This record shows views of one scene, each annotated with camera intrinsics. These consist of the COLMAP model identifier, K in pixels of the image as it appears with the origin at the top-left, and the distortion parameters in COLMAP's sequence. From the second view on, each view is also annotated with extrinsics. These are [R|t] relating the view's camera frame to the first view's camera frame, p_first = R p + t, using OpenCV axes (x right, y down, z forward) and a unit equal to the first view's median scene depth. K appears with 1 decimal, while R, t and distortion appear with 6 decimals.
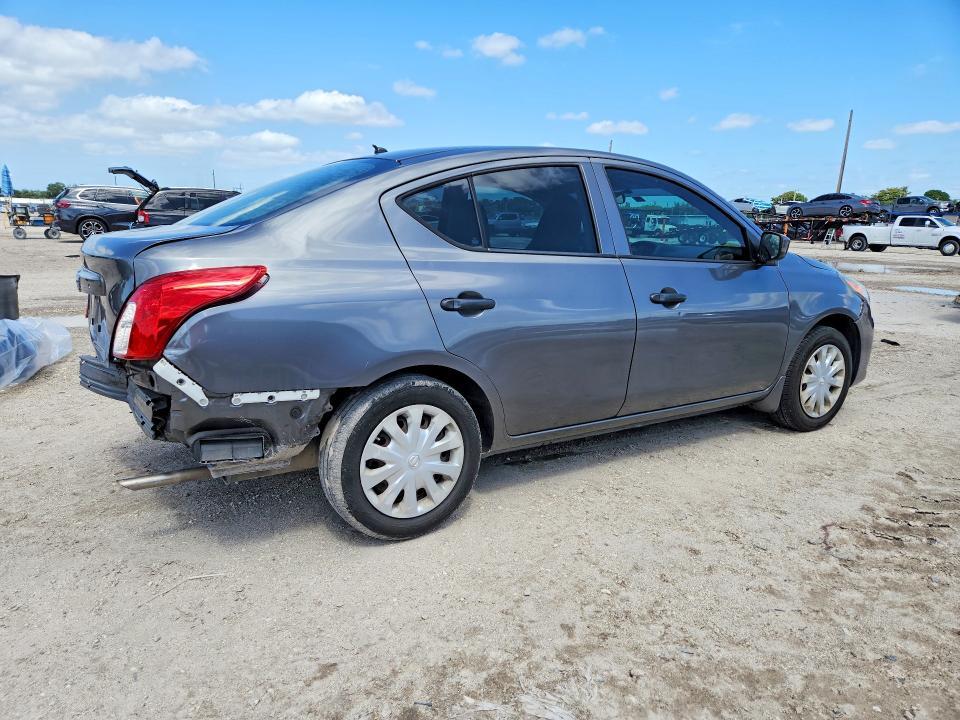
lens RADIAL K [[726.5, 0, 480.0], [0, 726.5, 360.0], [0, 0, 1]] dist [-0.039225, -0.000579]
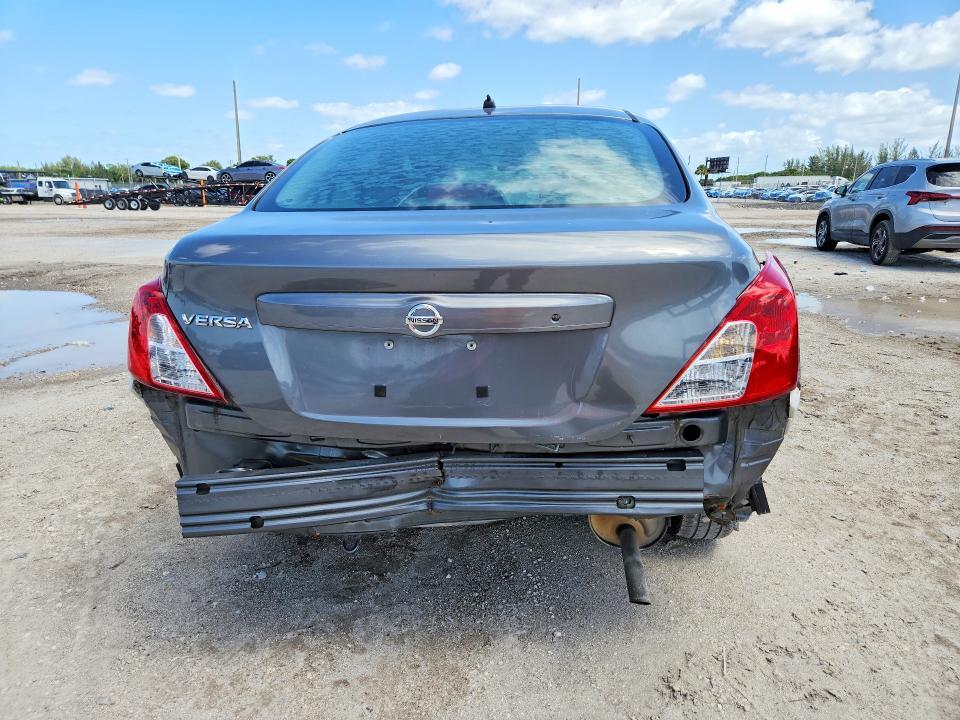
lens RADIAL K [[670.0, 0, 480.0], [0, 670.0, 360.0], [0, 0, 1]] dist [-0.003513, -0.000914]
pose [[0.602648, -0.192463, 0.774450, -0.118991], [0.138597, 0.980975, 0.135937, -0.019385], [-0.785879, 0.025414, 0.617858, 0.082667]]
